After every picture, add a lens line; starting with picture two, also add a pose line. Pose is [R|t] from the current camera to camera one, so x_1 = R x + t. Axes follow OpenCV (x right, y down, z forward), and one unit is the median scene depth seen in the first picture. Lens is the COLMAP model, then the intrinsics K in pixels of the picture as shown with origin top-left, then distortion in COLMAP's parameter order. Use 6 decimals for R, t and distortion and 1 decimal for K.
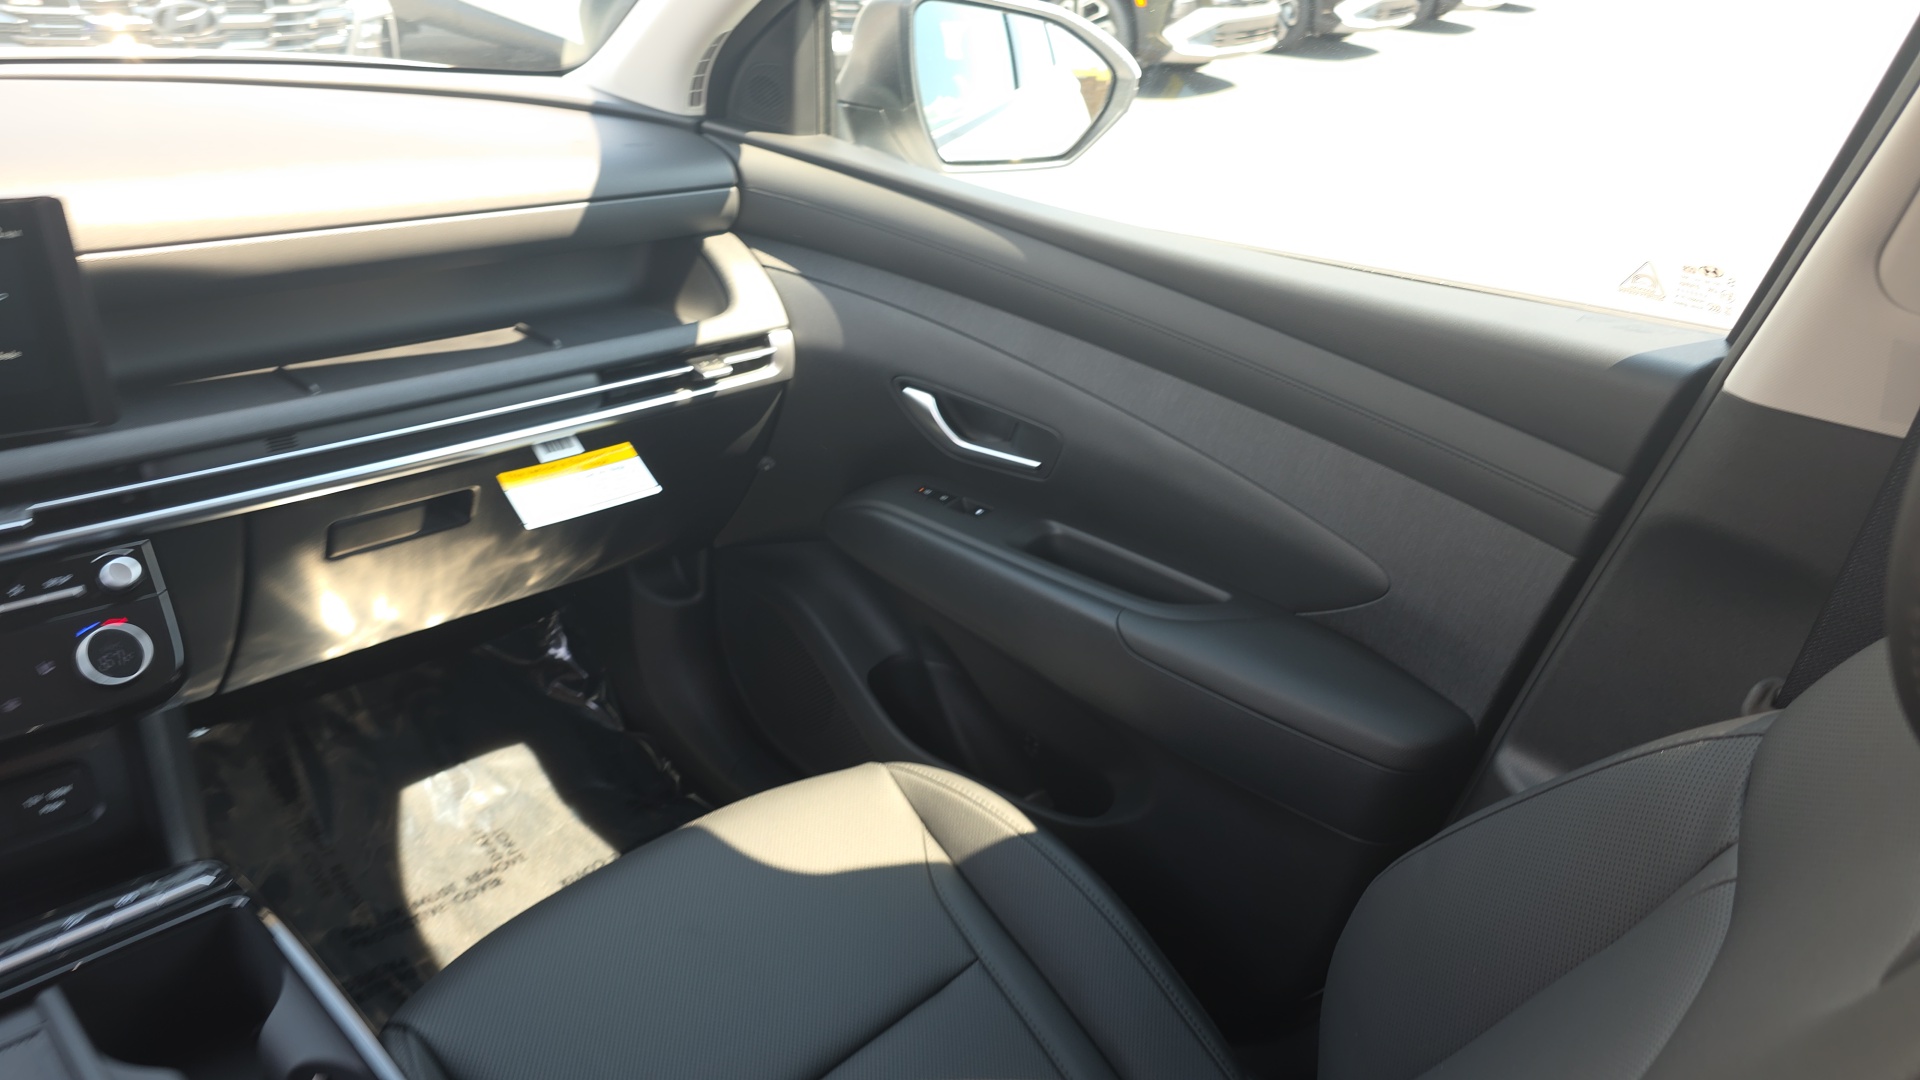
lens RADIAL K [[1305.9, 0, 926.3], [0, 1305.9, 566.4], [0, 0, 1]] dist [0.055117, -0.044541]
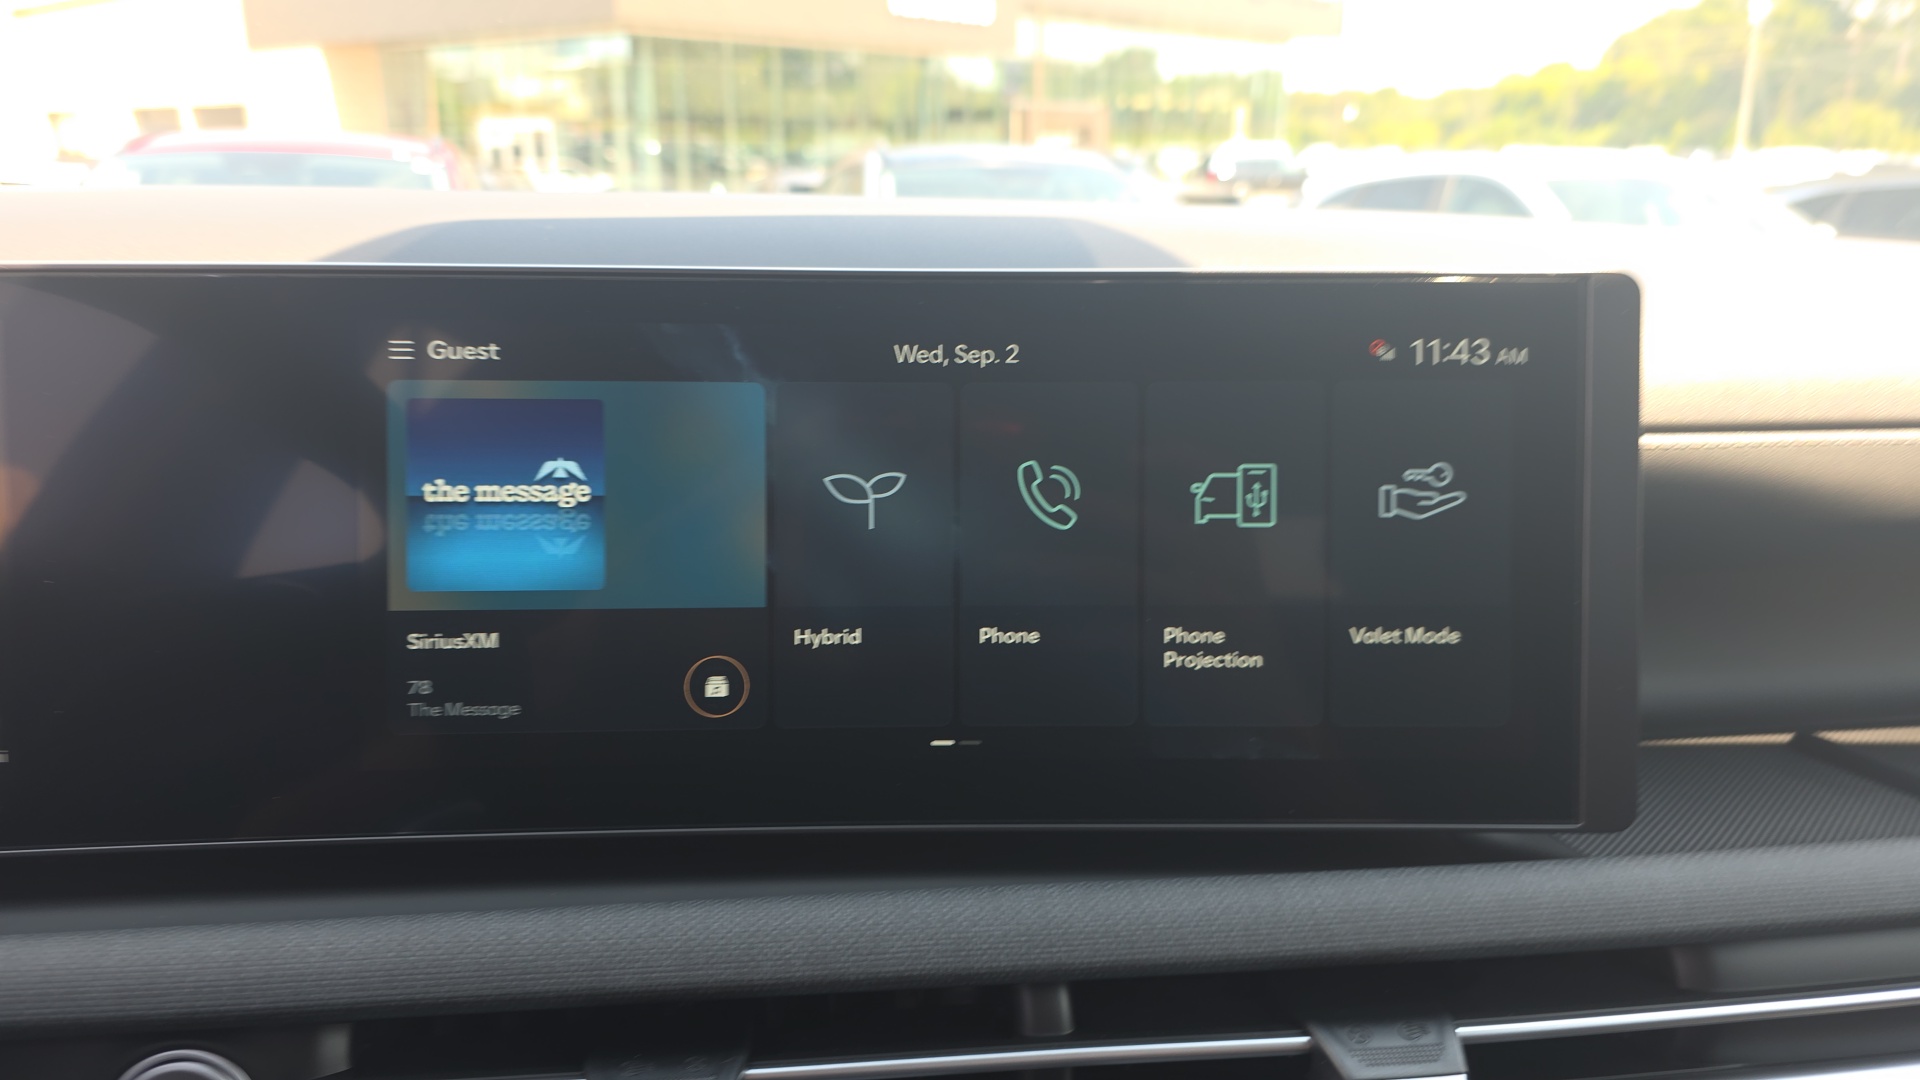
lens RADIAL K [[1349.8, 0, 964.5], [0, 1349.8, 506.2], [0, 0, 1]] dist [0.062476, -0.111422]
pose [[0.826554, 0.032681, -0.561908, -0.547498], [-0.211685, 0.943070, -0.256533, -0.053900], [0.521535, 0.330986, 0.786416, 0.544751]]
